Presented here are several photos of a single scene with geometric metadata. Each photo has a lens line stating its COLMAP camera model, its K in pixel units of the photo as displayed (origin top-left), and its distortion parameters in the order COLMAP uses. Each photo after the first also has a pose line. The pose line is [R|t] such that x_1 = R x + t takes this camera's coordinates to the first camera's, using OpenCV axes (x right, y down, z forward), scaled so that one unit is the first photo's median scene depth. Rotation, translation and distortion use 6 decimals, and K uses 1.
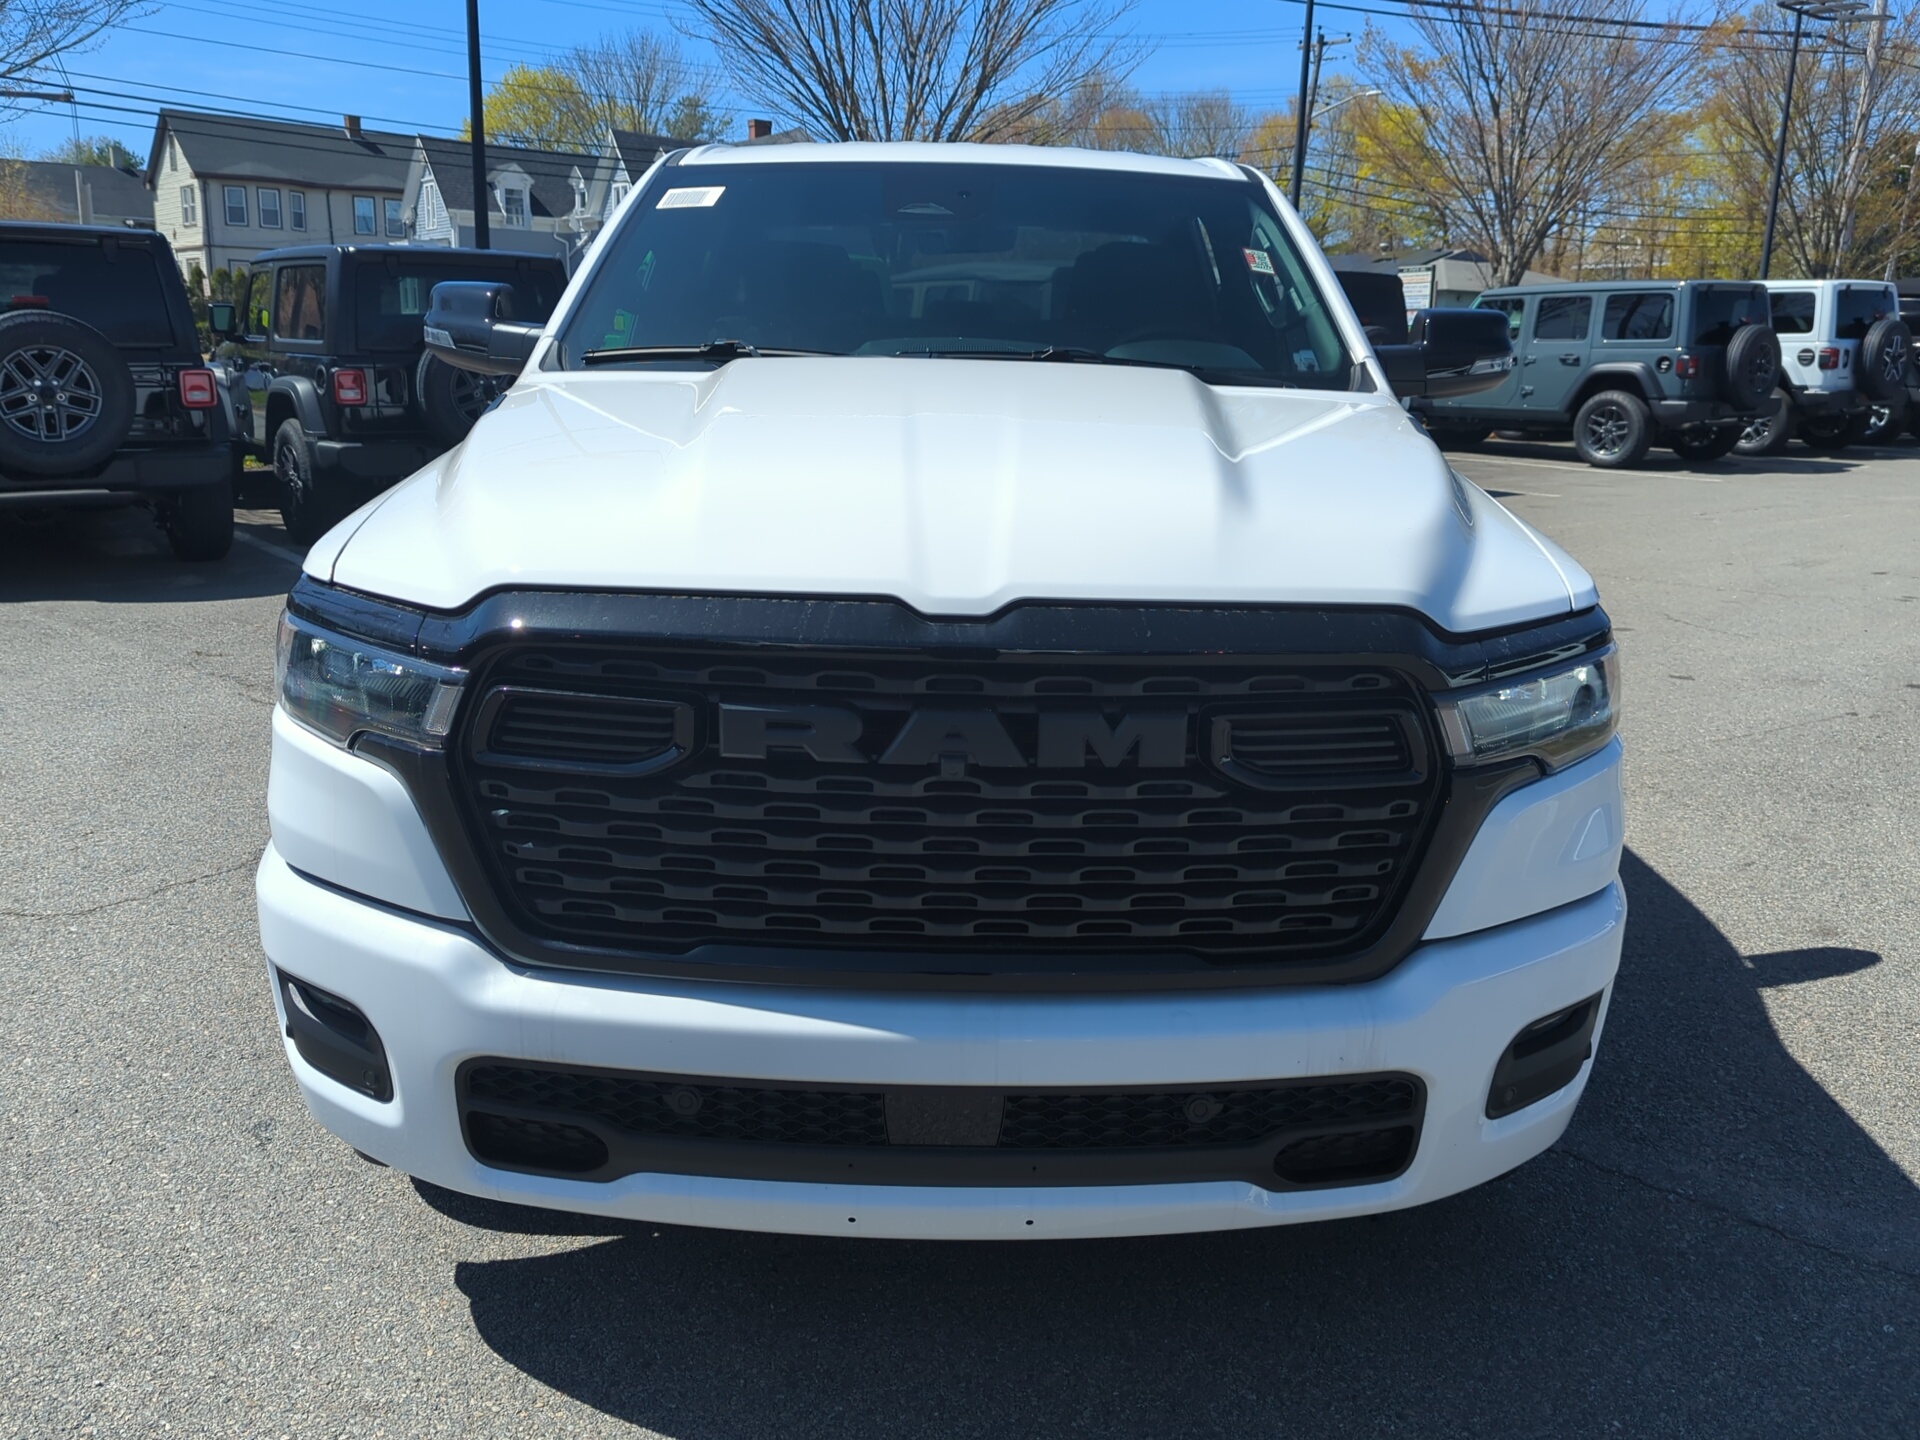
lens RADIAL K [[1579.2, 0, 958.9], [0, 1579.2, 694.6], [0, 0, 1]] dist [0.081030, -0.076311]
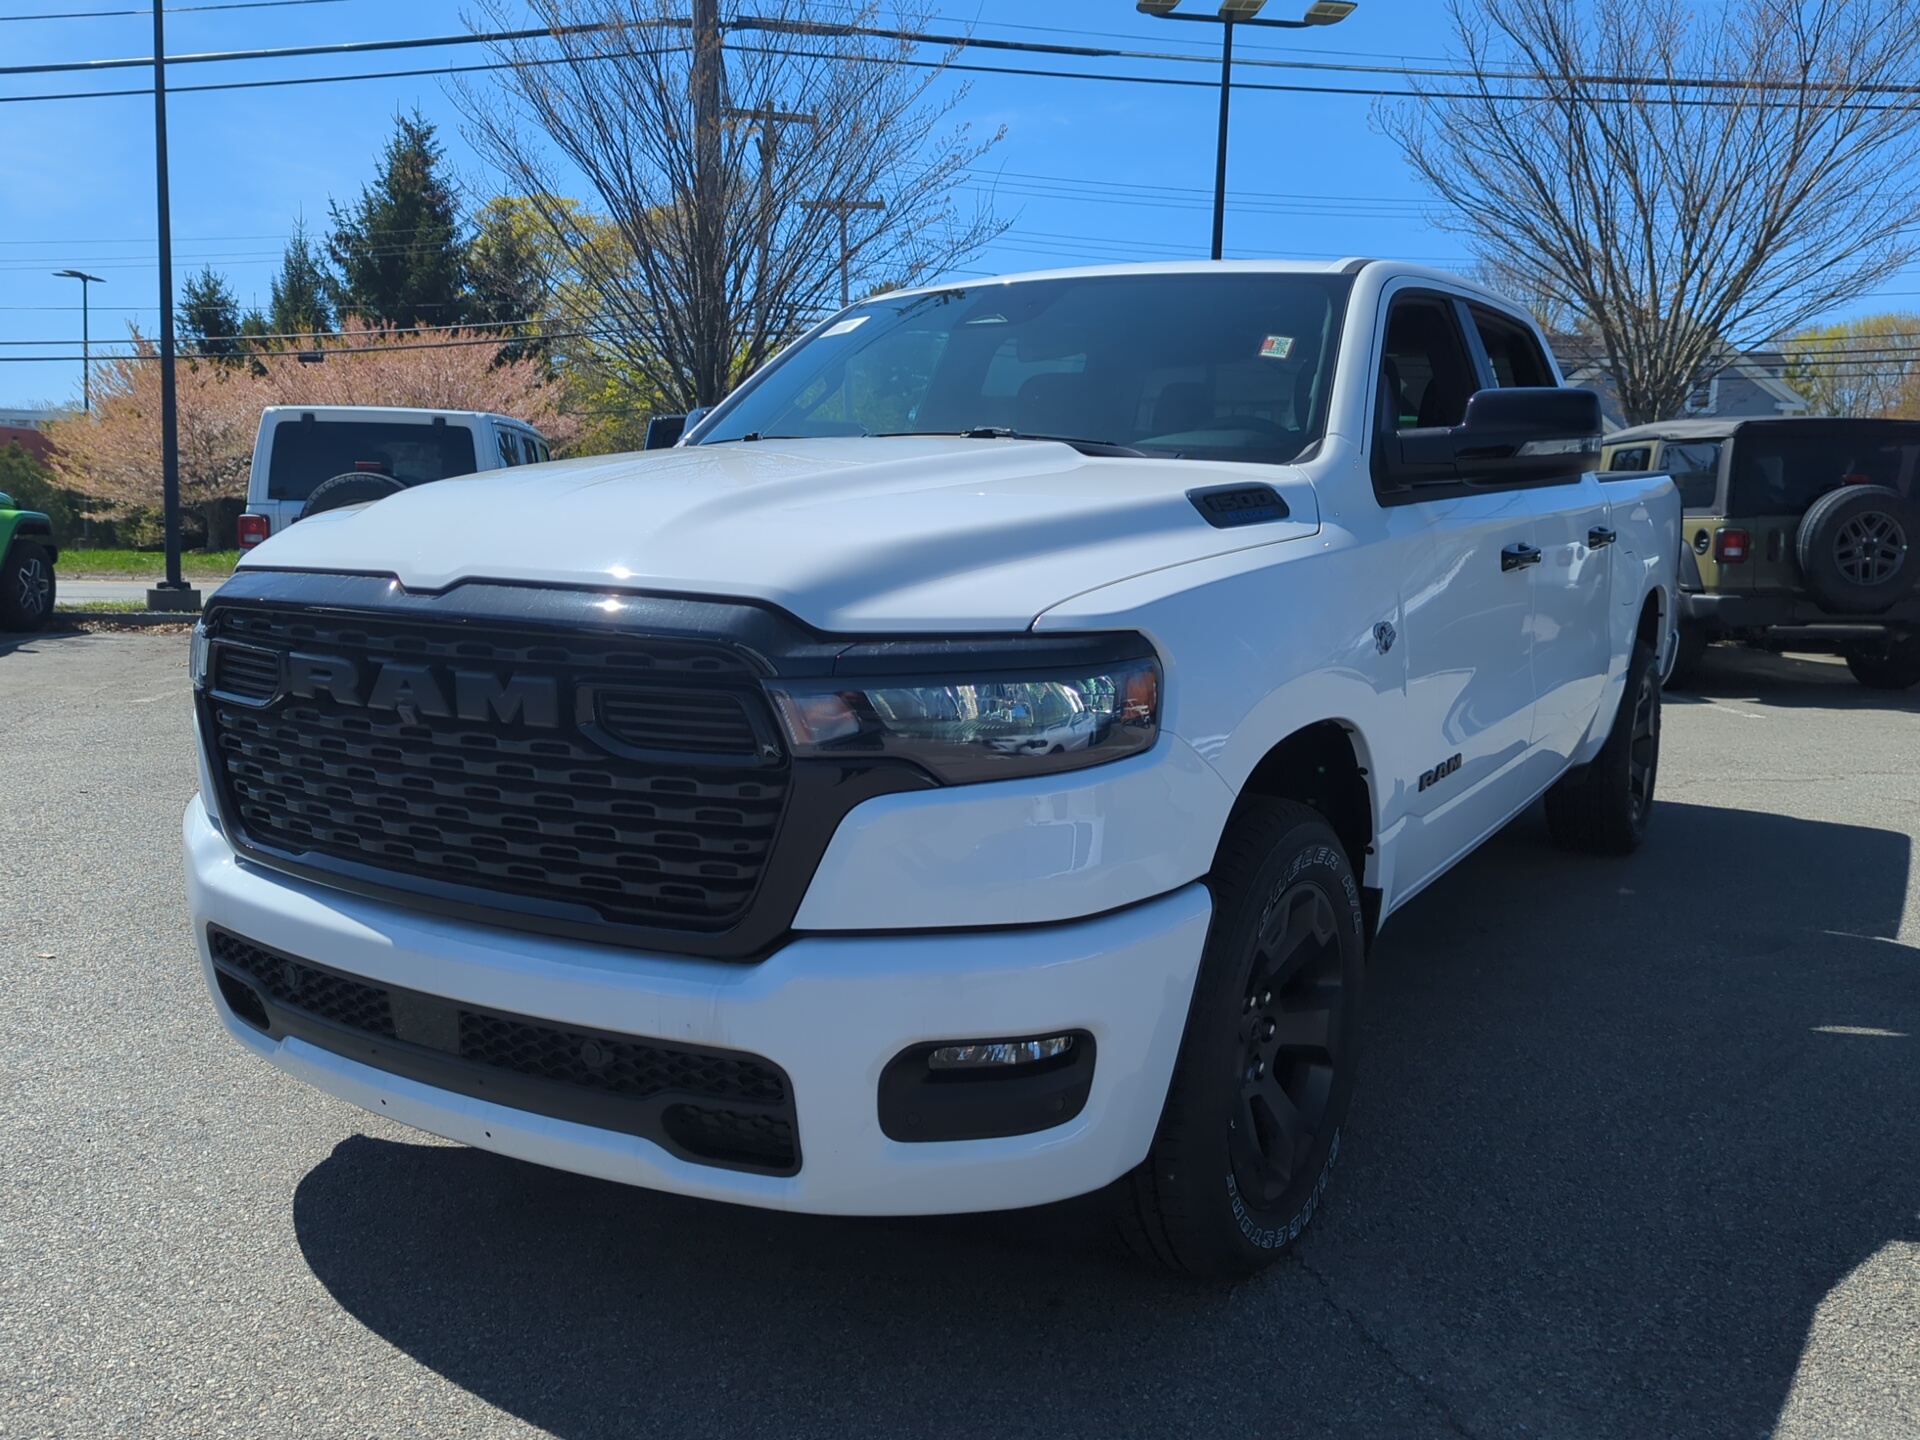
lens RADIAL K [[1565.2, 0, 962.7], [0, 1565.2, 663.8], [0, 0, 1]] dist [0.022396, 0.012433]
pose [[0.850515, 0.047371, -0.523812, 0.897976], [-0.118991, 0.987444, -0.103905, 0.075980], [0.512313, 0.150702, 0.845473, 0.173301]]
